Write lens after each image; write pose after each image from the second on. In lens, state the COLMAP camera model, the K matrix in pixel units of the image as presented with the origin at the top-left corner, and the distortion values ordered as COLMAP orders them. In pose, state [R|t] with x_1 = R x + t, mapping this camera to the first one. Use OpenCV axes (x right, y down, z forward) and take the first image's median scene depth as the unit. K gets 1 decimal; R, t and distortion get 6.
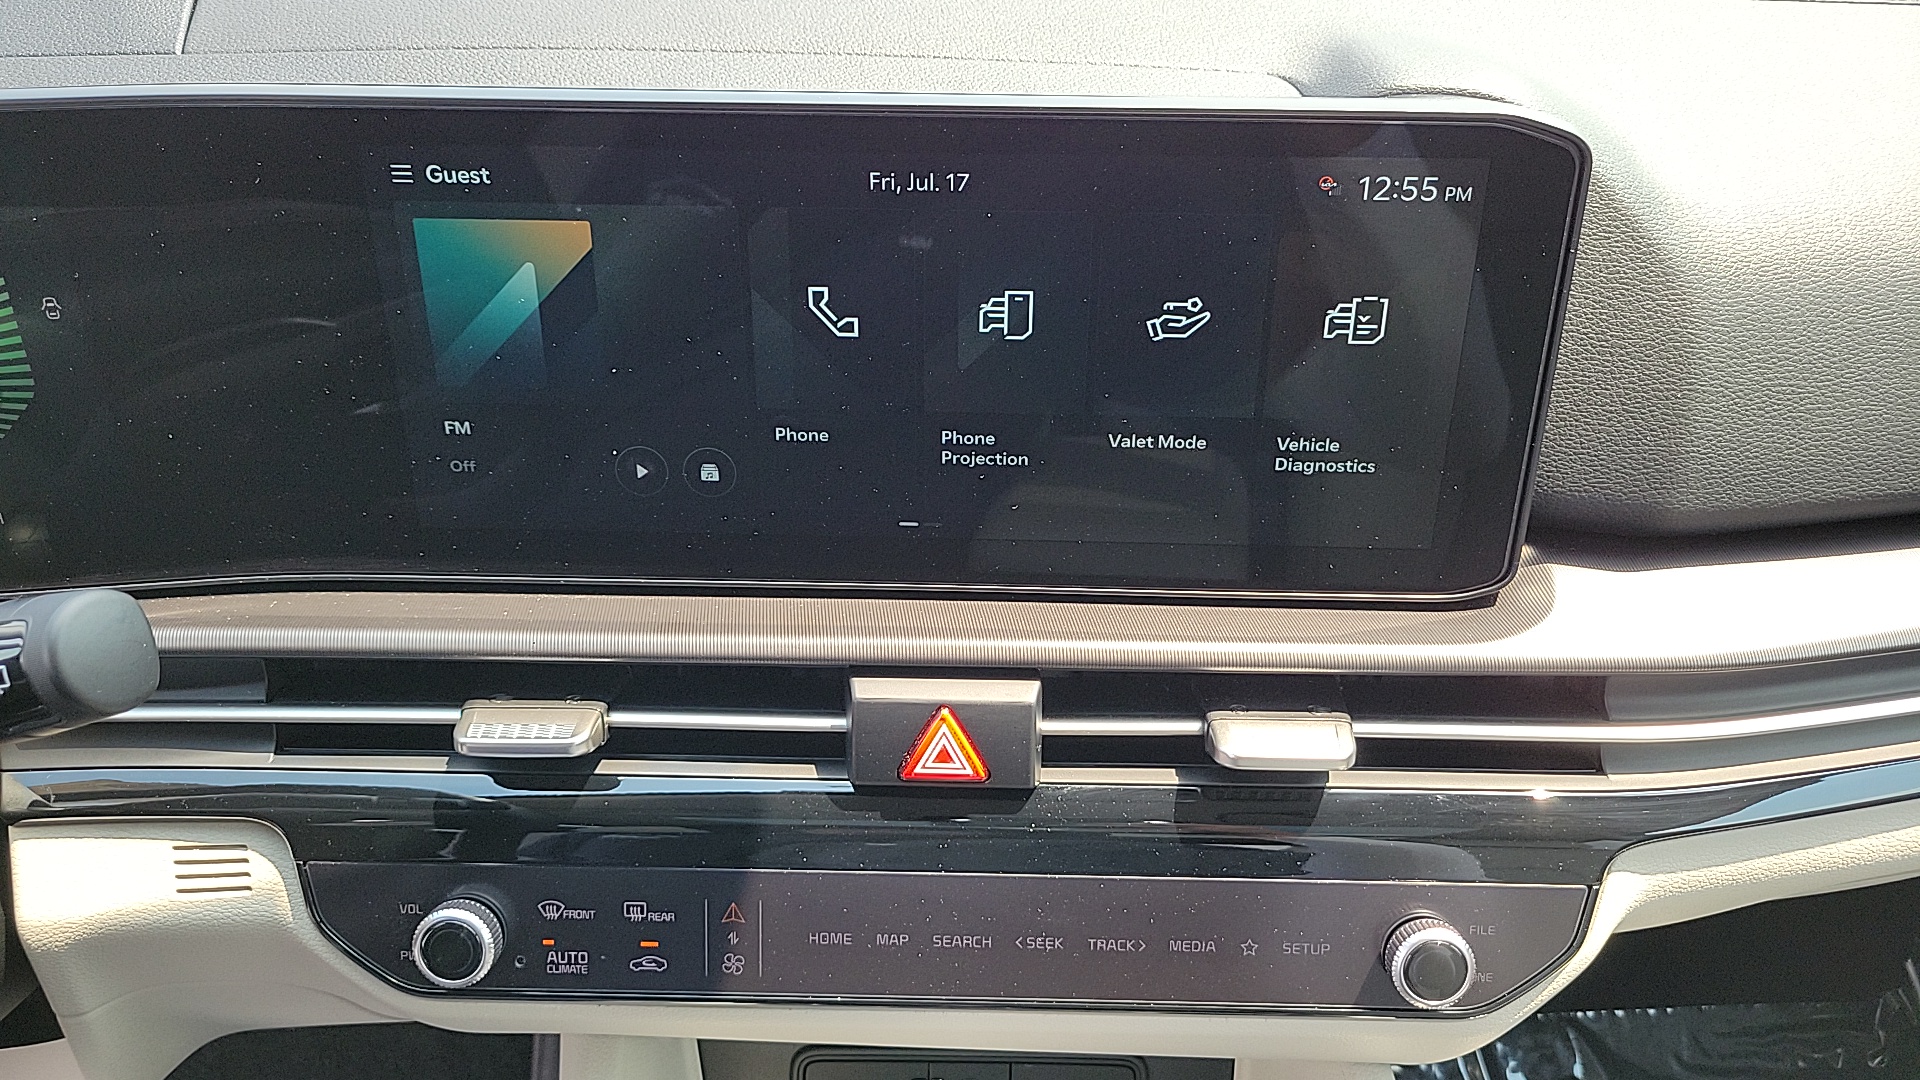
lens RADIAL K [[1464.7, 0, 970.6], [0, 1464.7, 534.5], [0, 0, 1]] dist [0.033068, -0.034684]
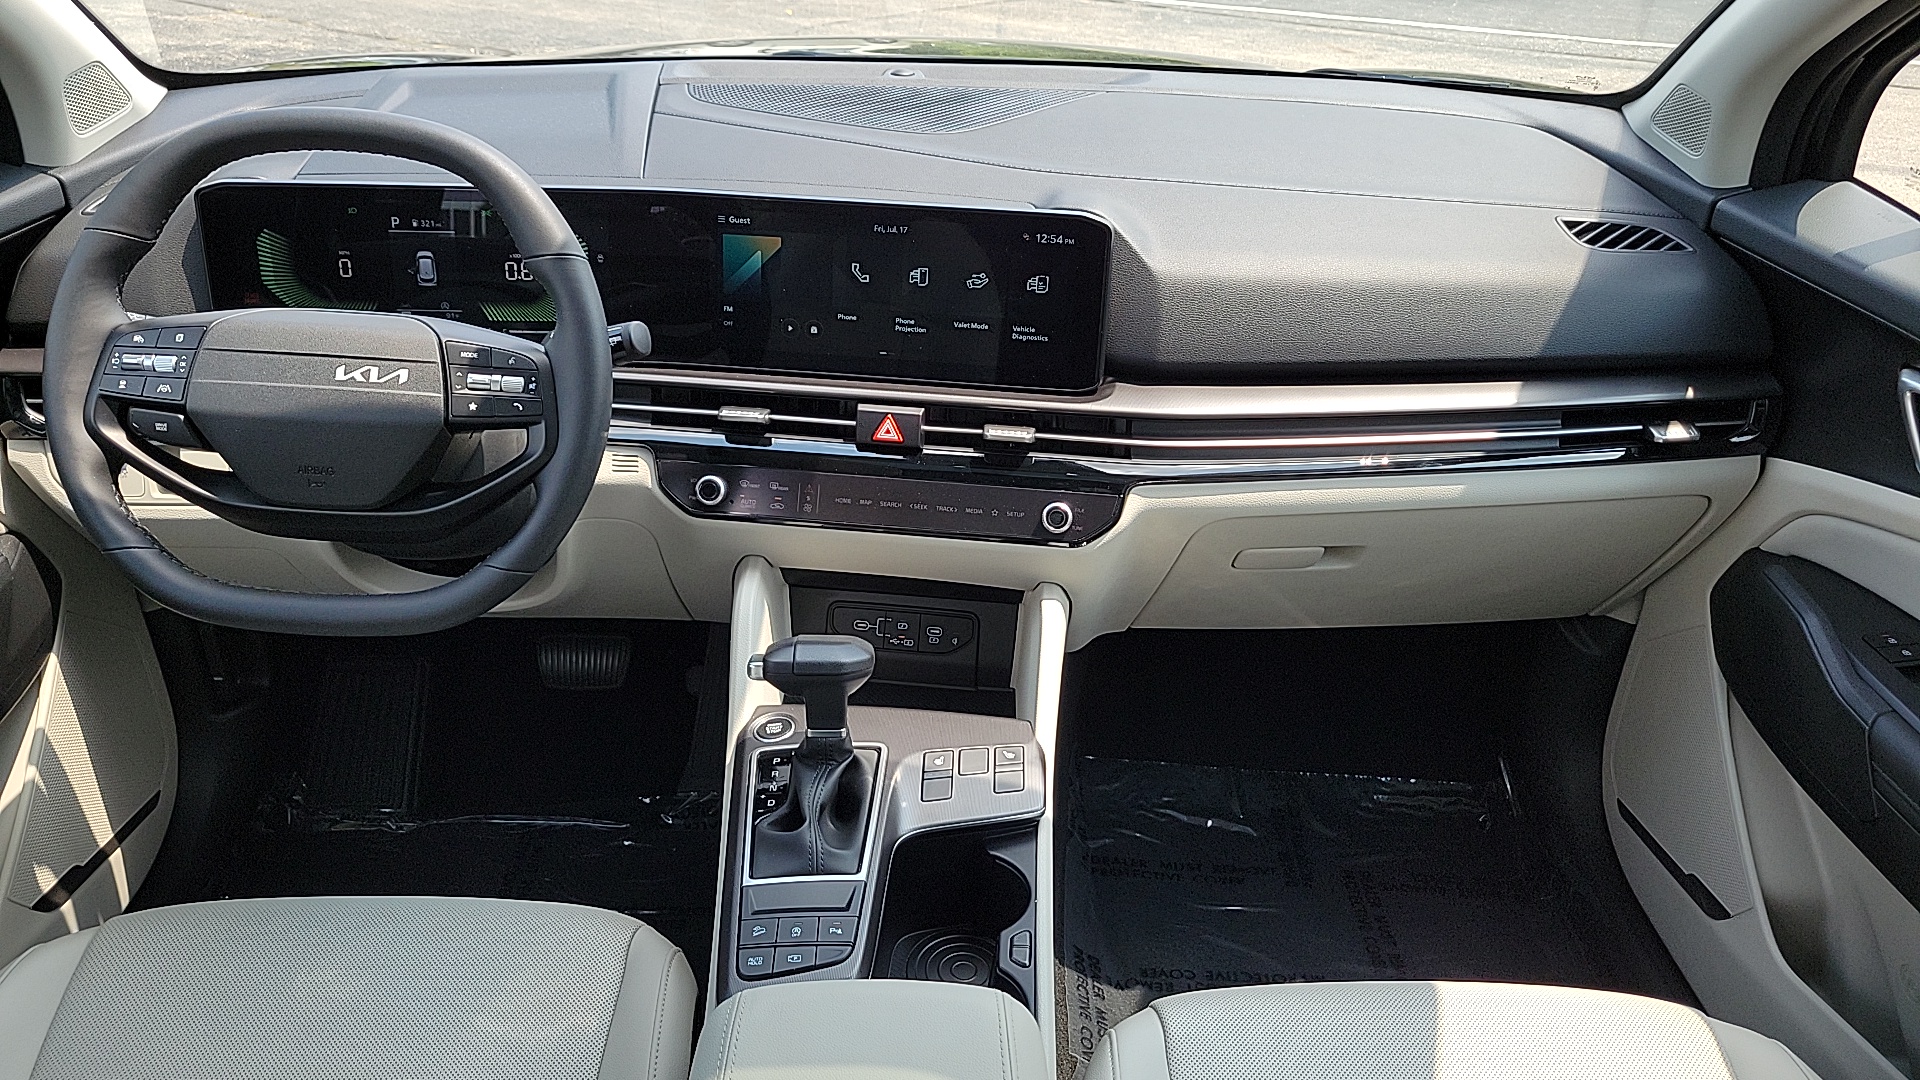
lens RADIAL K [[1464.7, 0, 970.2], [0, 1464.7, 517.8], [0, 0, 1]] dist [0.033068, -0.034684]
pose [[0.993502, 0.065893, -0.092799, 0.408526], [-0.076121, 0.990859, -0.111370, 0.612672], [0.084613, 0.117710, 0.989437, -1.732901]]
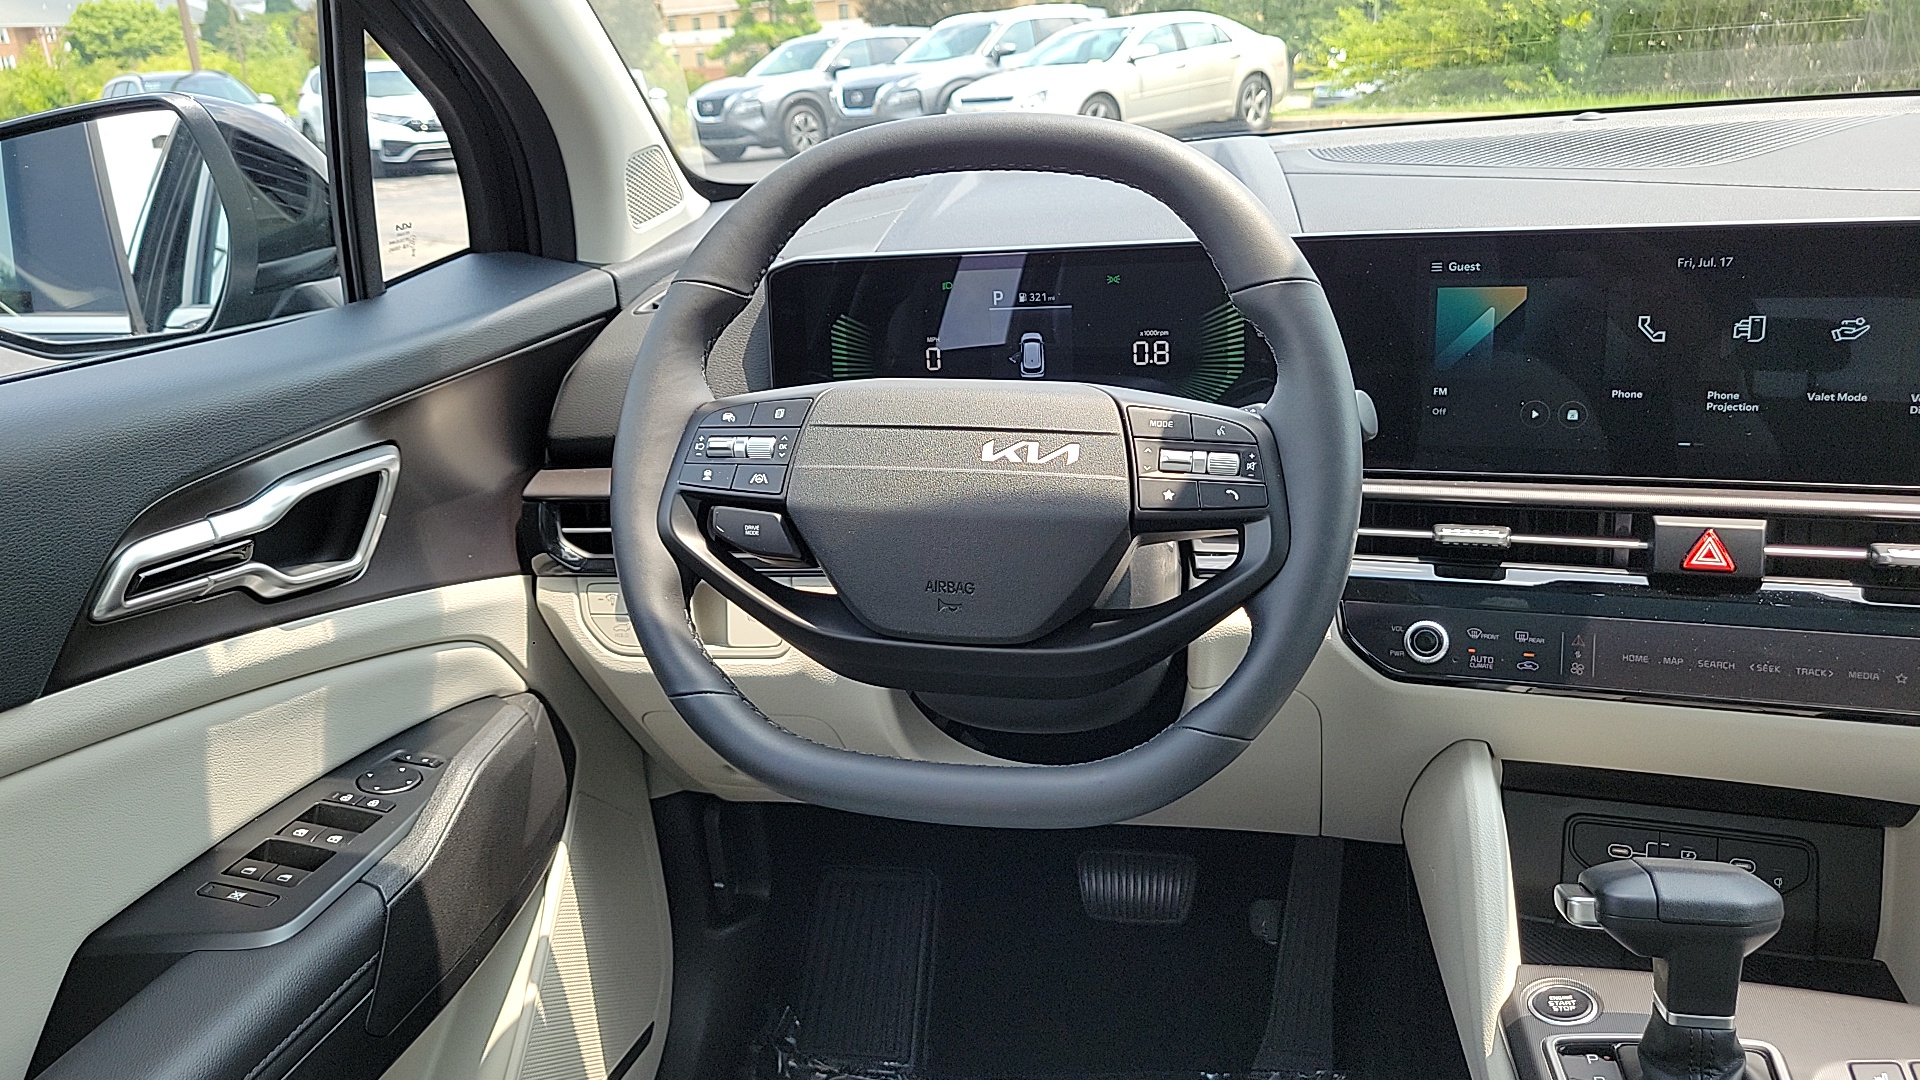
lens RADIAL K [[1464.7, 0, 939.8], [0, 1464.7, 513.8], [0, 0, 1]] dist [0.033068, -0.034684]
pose [[0.935756, 0.034721, -0.350935, -0.279020], [-0.126738, 0.961765, -0.242788, 0.682552], [0.329087, 0.271667, 0.904377, -1.044506]]
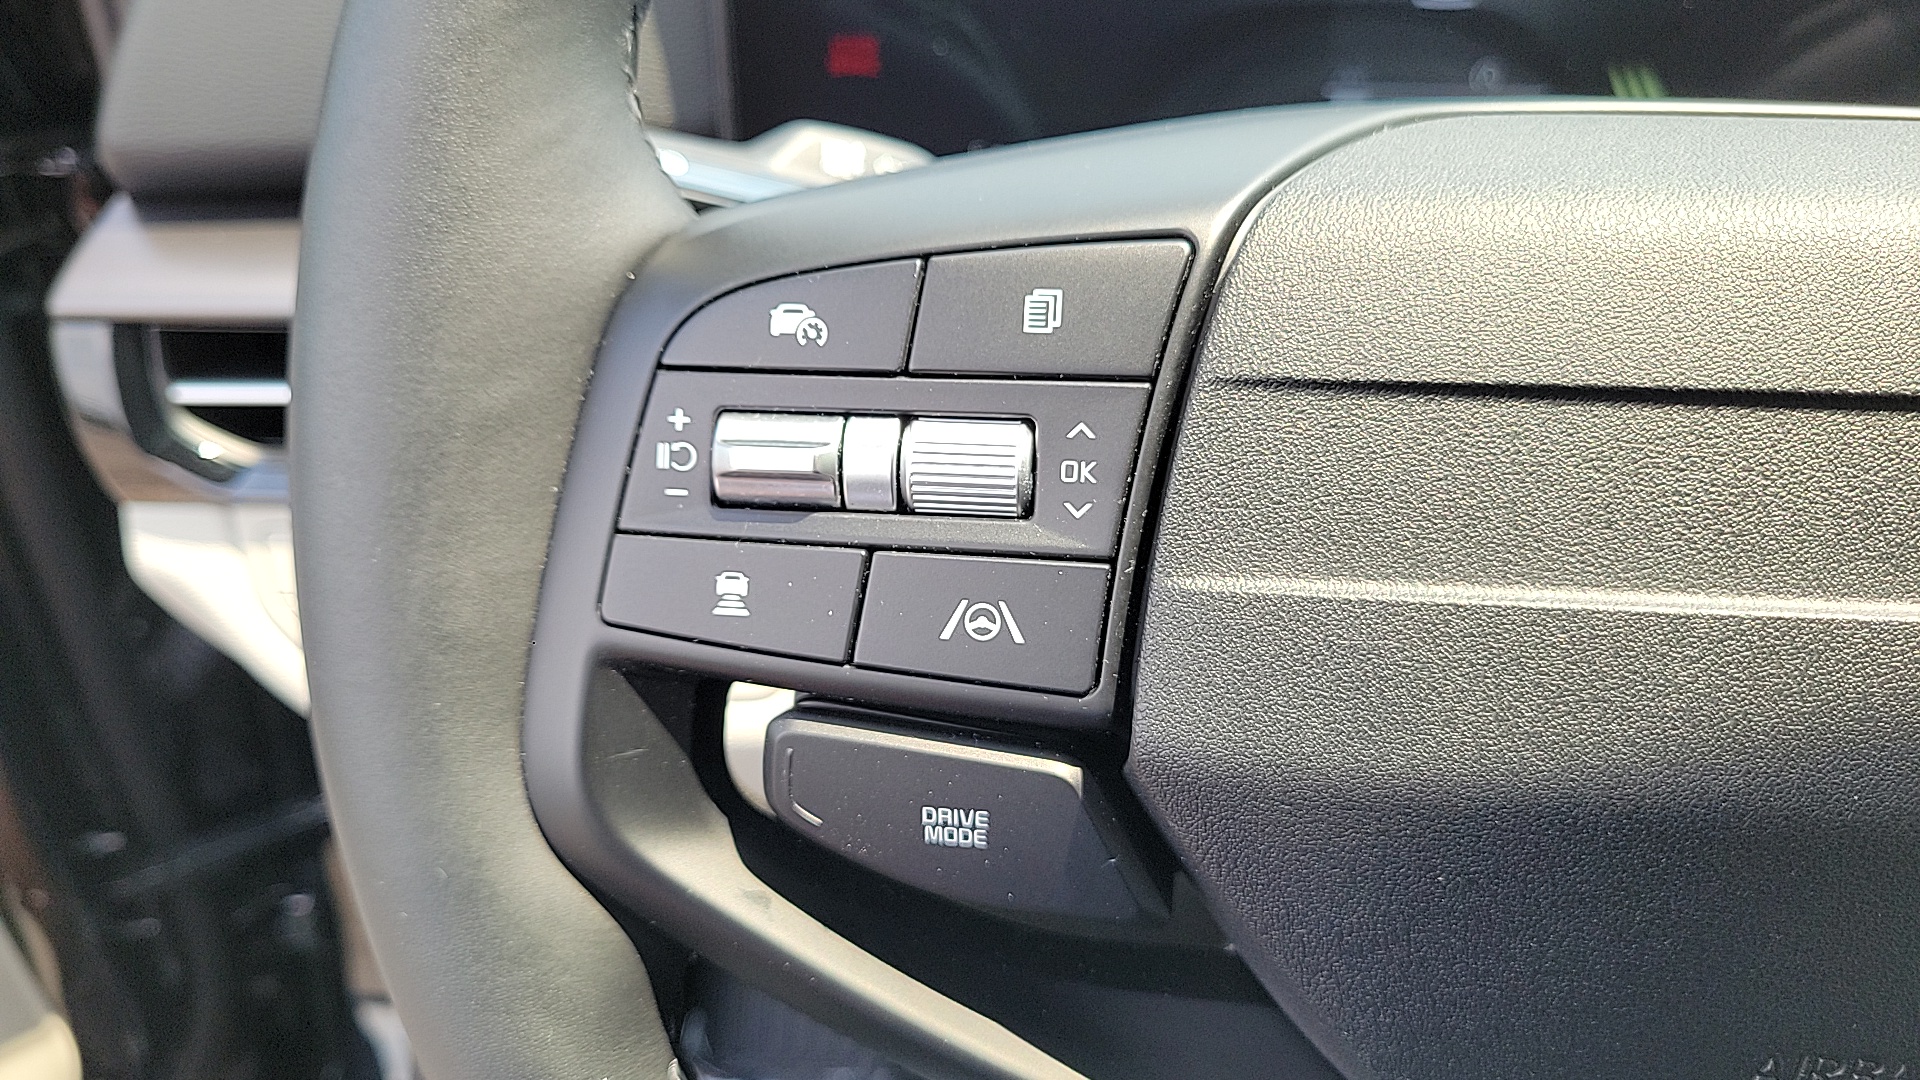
lens RADIAL K [[1464.7, 0, 945.3], [0, 1464.7, 509.5], [0, 0, 1]] dist [0.033068, -0.034684]
pose [[0.982841, 0.087293, -0.162493, -1.050021], [-0.083962, 0.996096, 0.027268, 0.212579], [0.164239, -0.013157, 0.986333, 0.092469]]
